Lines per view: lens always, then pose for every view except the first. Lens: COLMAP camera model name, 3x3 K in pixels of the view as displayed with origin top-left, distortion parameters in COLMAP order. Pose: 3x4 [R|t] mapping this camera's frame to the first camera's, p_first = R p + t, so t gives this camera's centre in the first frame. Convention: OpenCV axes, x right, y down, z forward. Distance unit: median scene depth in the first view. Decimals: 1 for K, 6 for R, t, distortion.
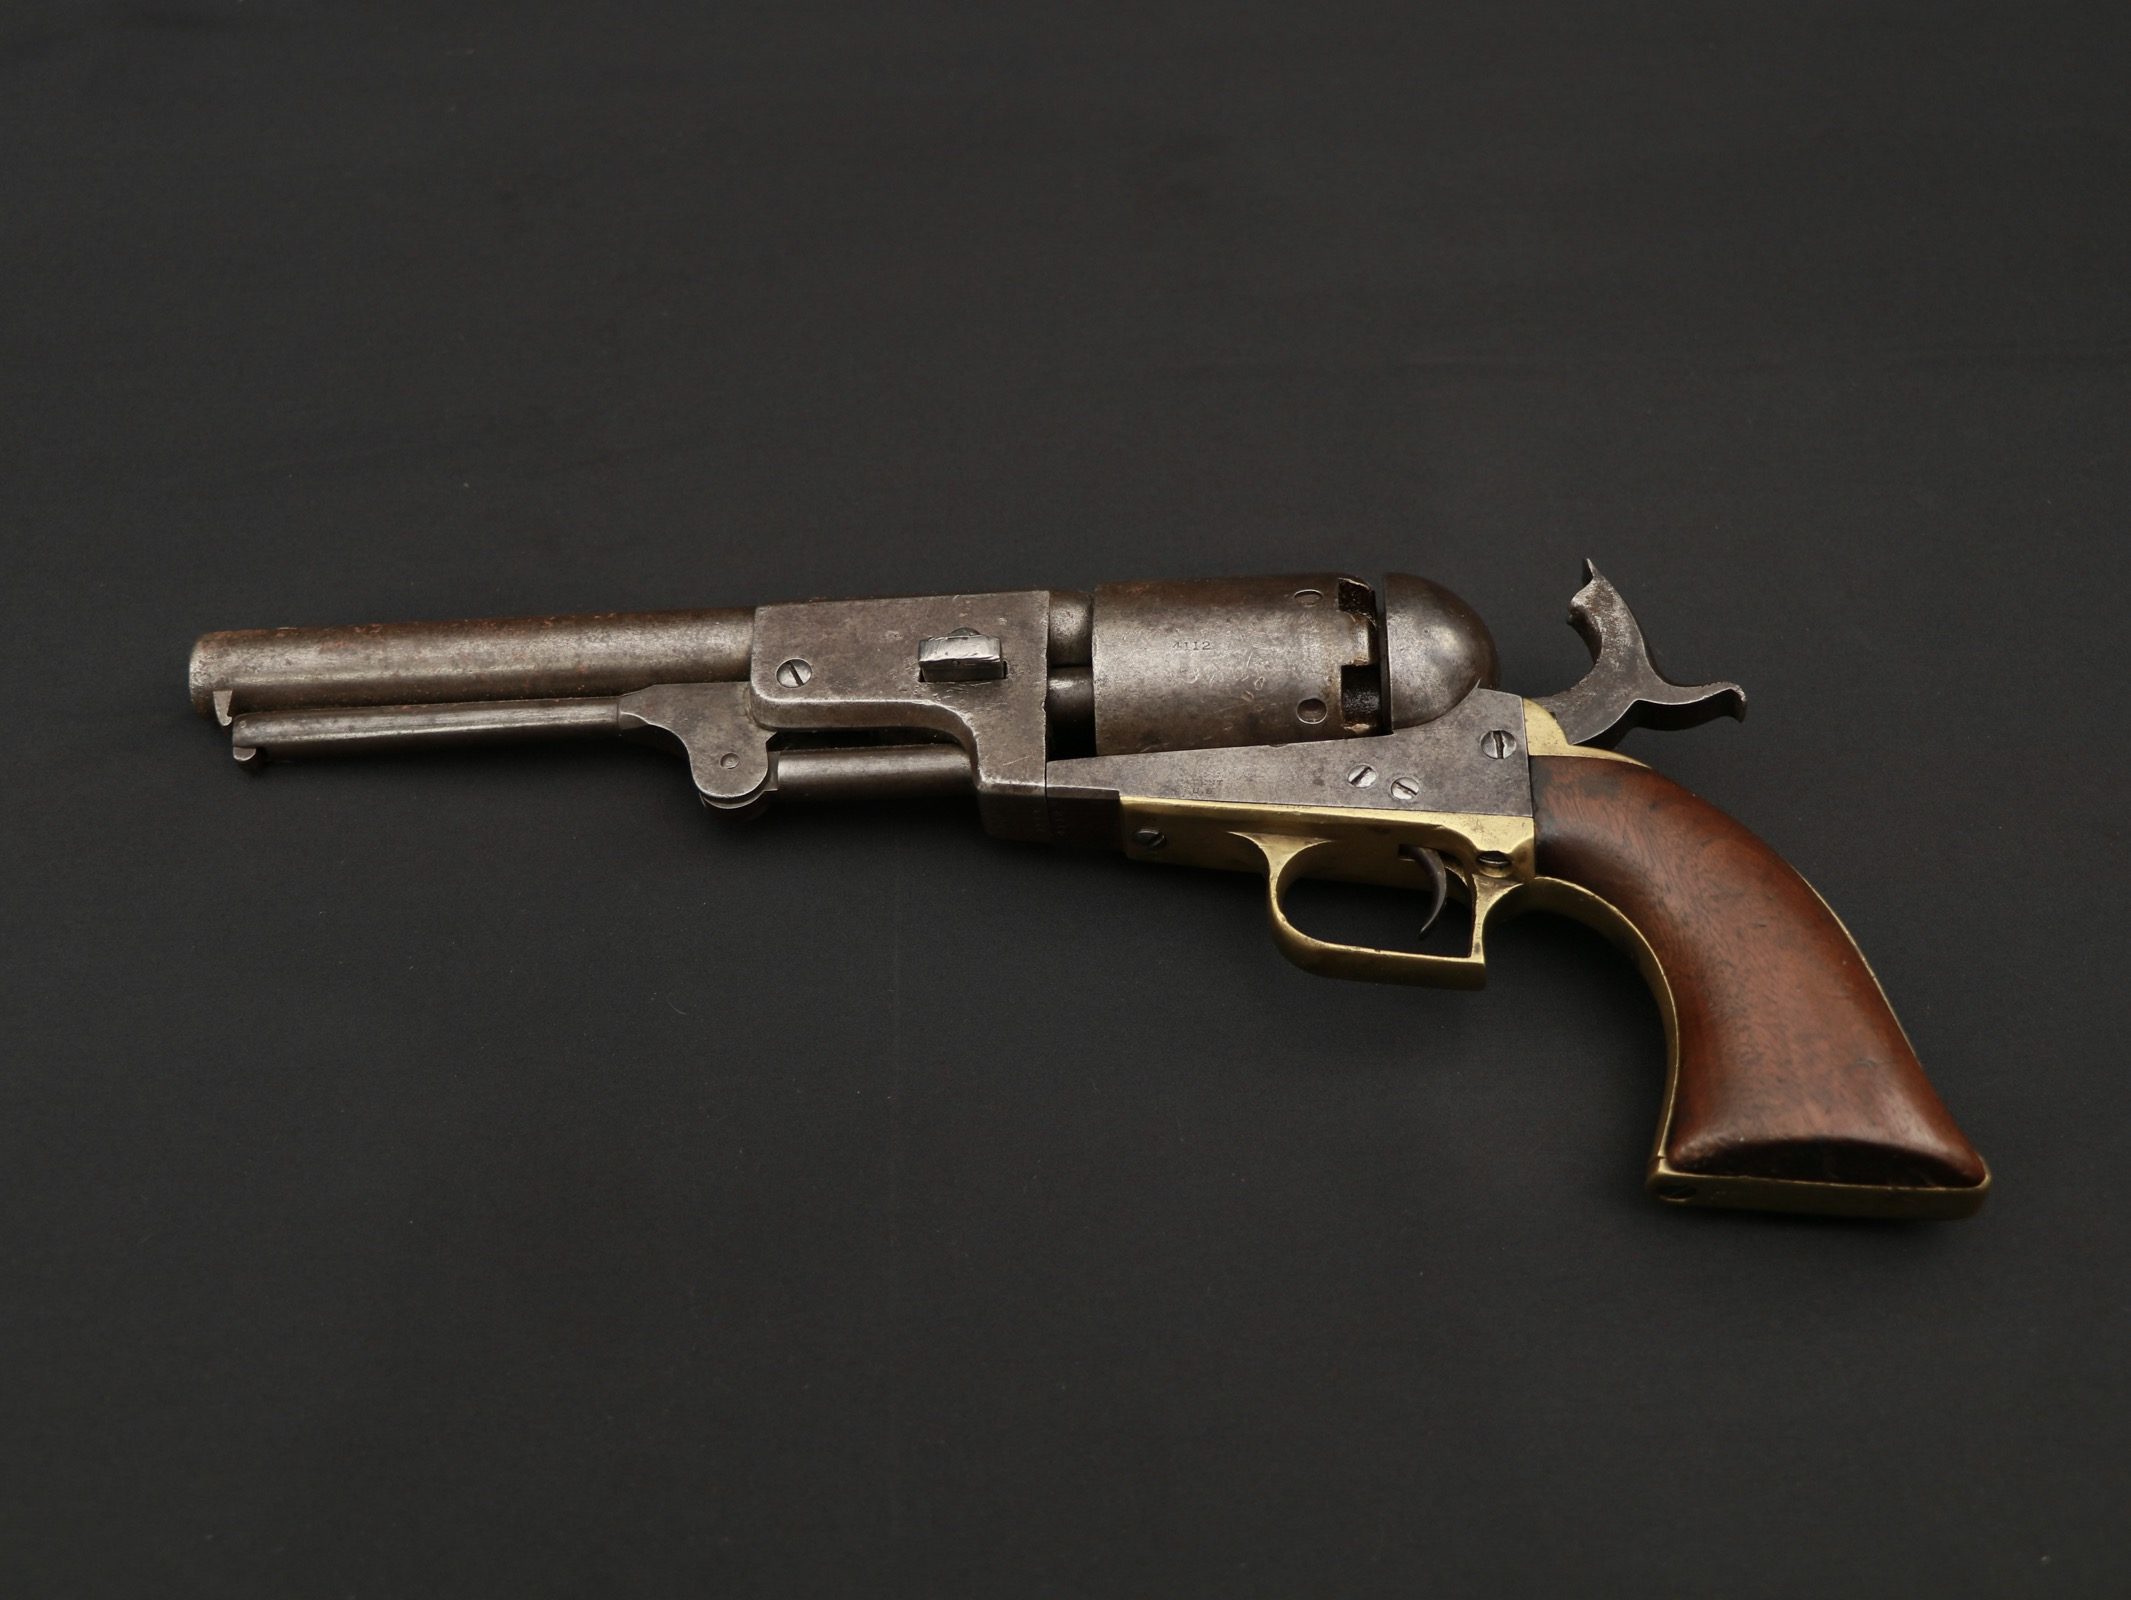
lens RADIAL K [[2846.1, 0, 1065.5], [0, 2846.1, 800.0], [0, 0, 1]] dist [0.017293, 0.002776]
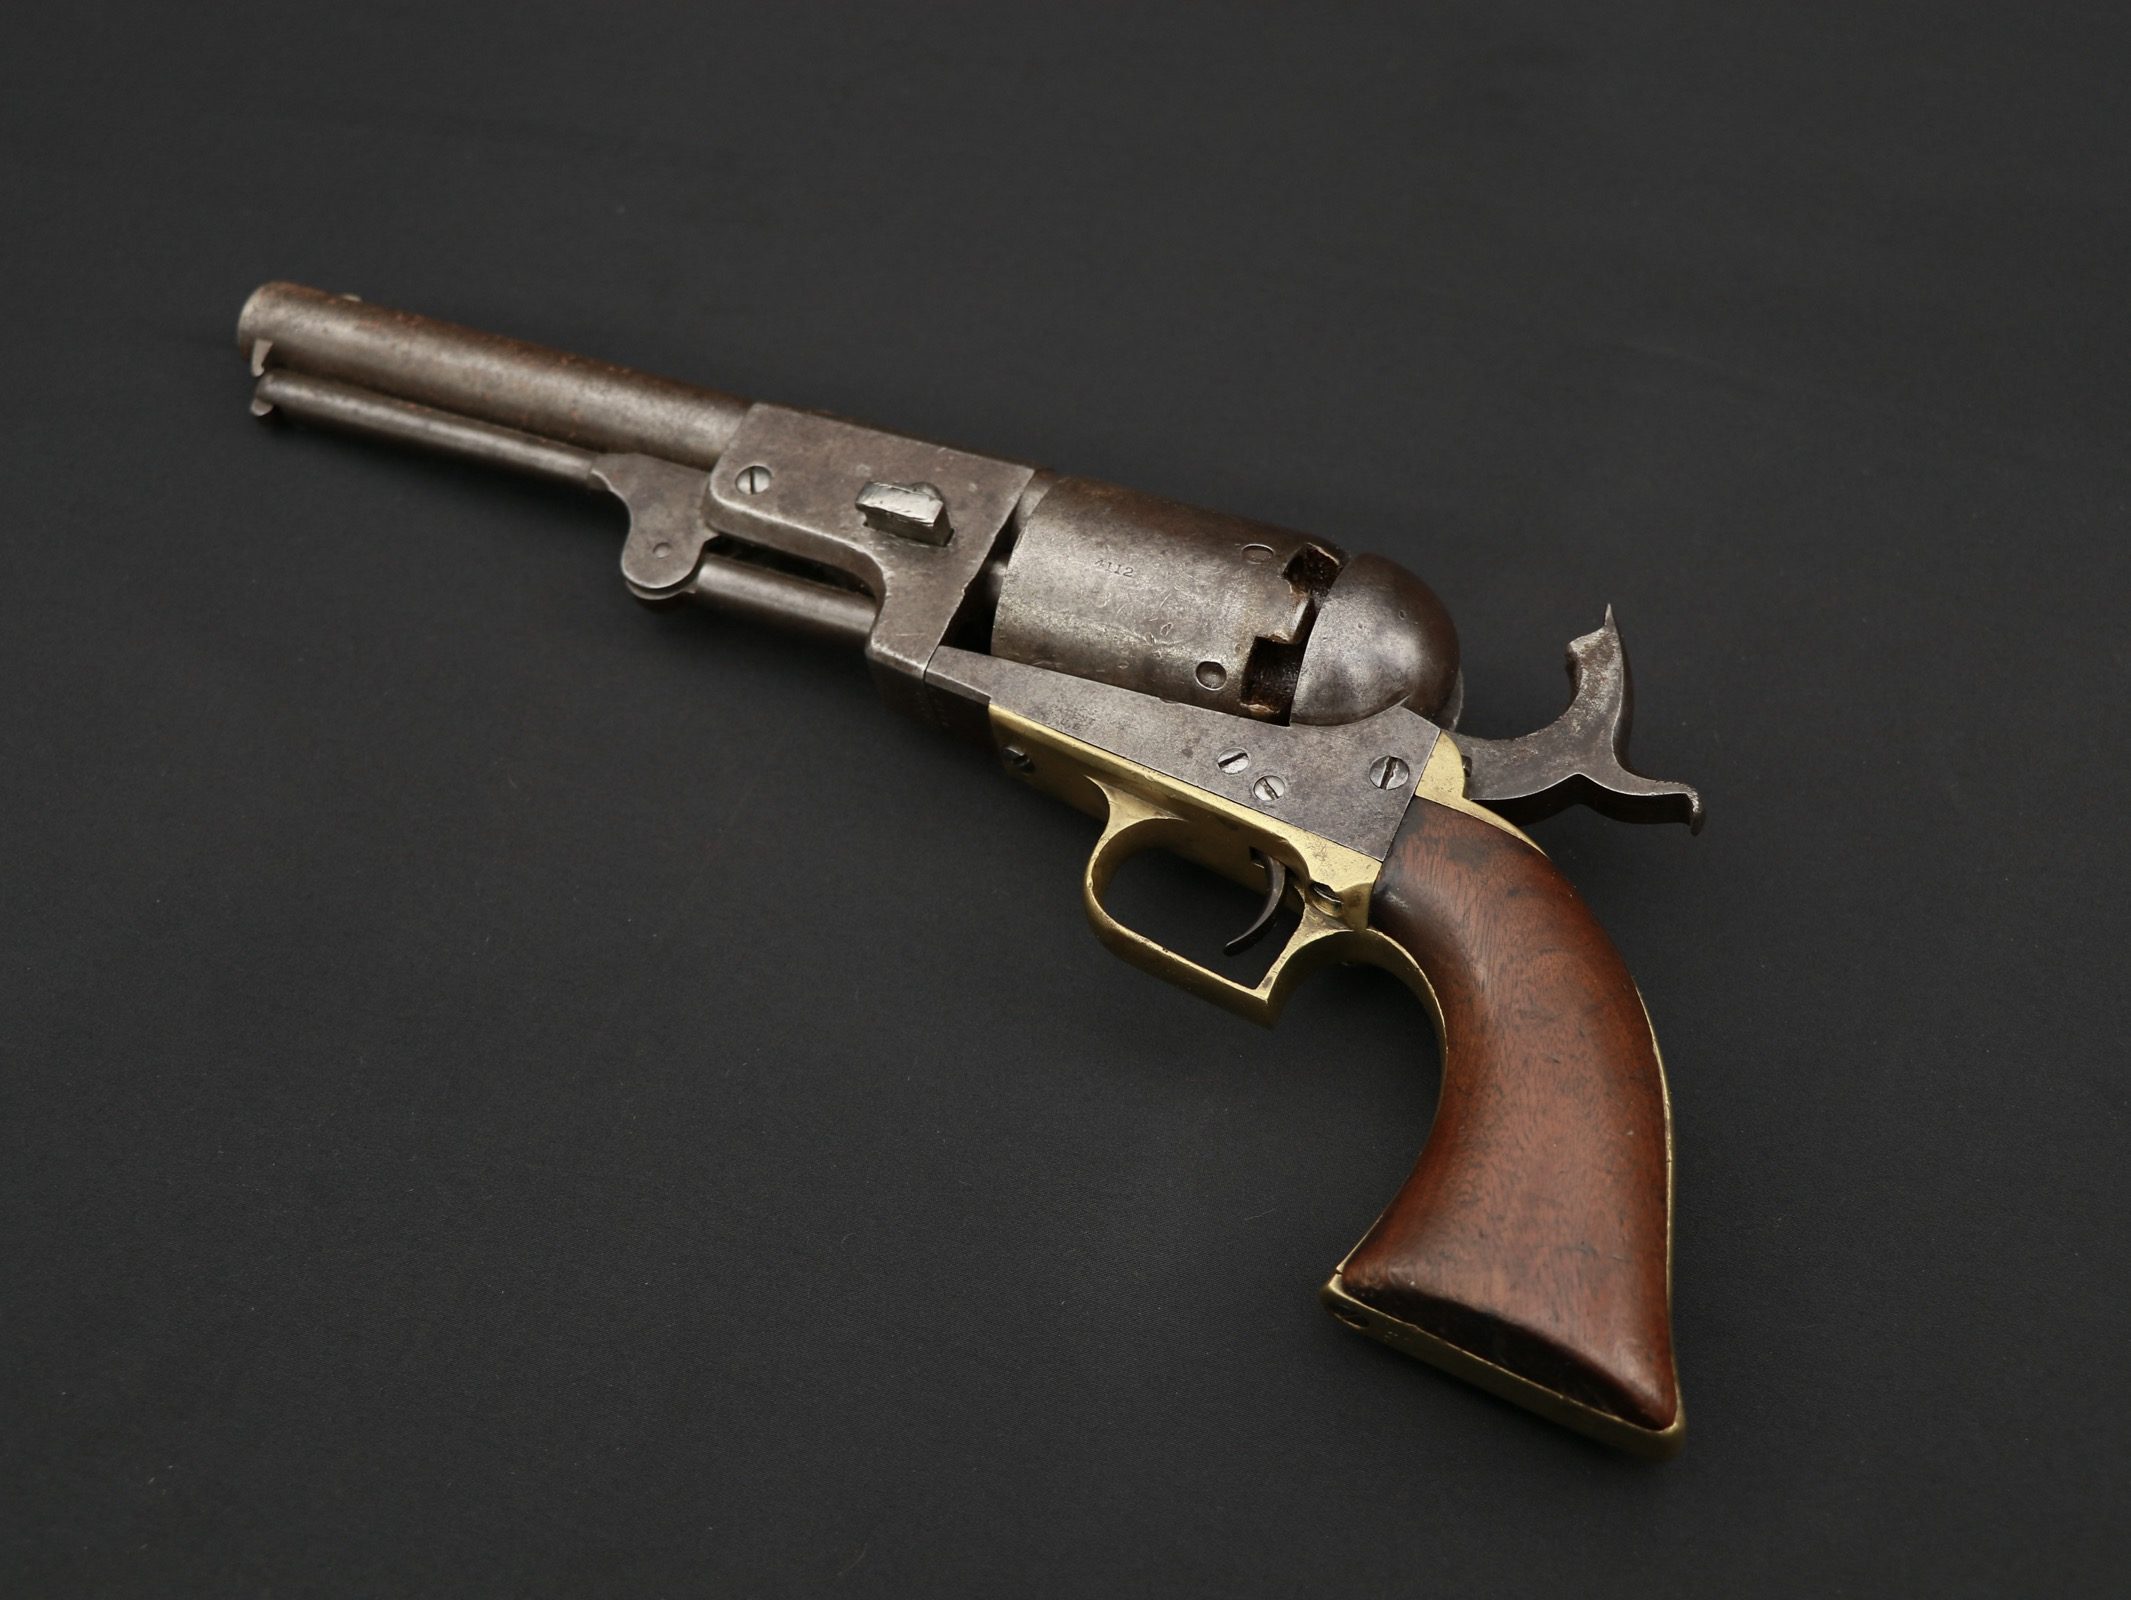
lens RADIAL K [[2846.1, 0, 1065.5], [0, 2846.1, 800.0], [0, 0, 1]] dist [0.017293, 0.002776]
pose [[0.922316, 0.302419, -0.240573, 0.268535], [-0.289096, 0.953083, 0.089755, -0.060298], [0.256429, -0.013233, 0.966472, 0.121929]]
